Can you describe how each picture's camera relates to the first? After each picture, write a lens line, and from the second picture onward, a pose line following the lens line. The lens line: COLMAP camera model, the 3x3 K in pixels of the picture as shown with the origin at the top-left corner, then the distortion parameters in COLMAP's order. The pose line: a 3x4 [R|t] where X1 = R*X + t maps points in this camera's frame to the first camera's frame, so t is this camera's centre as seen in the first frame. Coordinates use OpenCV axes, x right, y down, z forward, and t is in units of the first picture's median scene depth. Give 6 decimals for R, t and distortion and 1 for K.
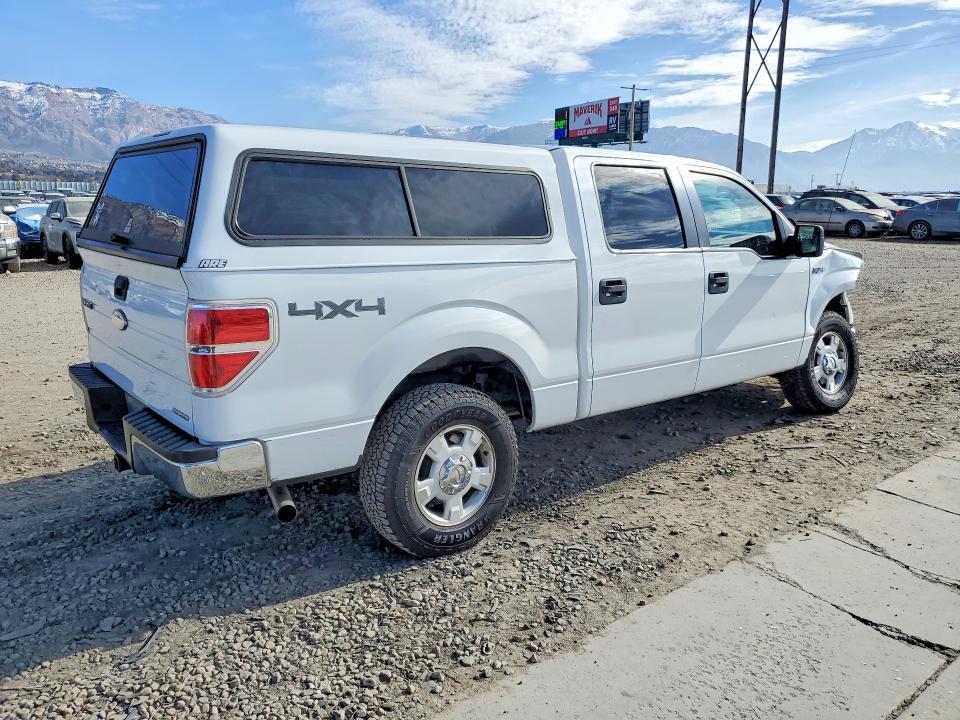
lens RADIAL K [[758.4, 0, 480.0], [0, 758.4, 360.0], [0, 0, 1]] dist [0.034378, 0.000720]
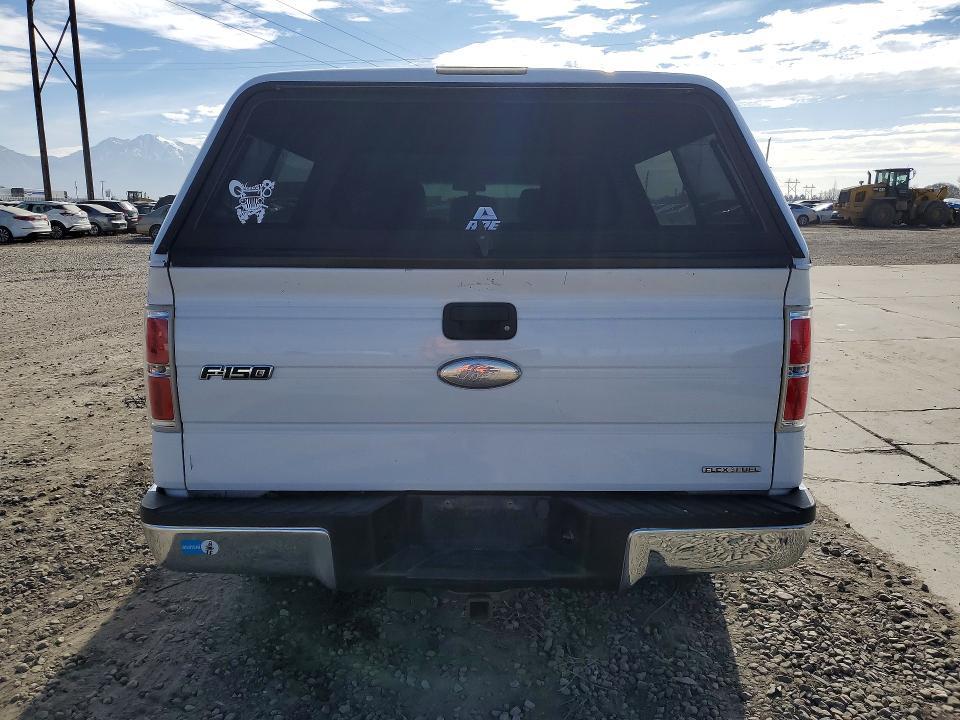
lens RADIAL K [[758.4, 0, 480.0], [0, 758.4, 360.0], [0, 0, 1]] dist [0.034378, 0.000720]
pose [[0.608351, -0.154023, 0.778579, -0.097018], [0.163746, 0.984241, 0.066764, -0.010401], [-0.776593, 0.086873, 0.623984, 0.063844]]
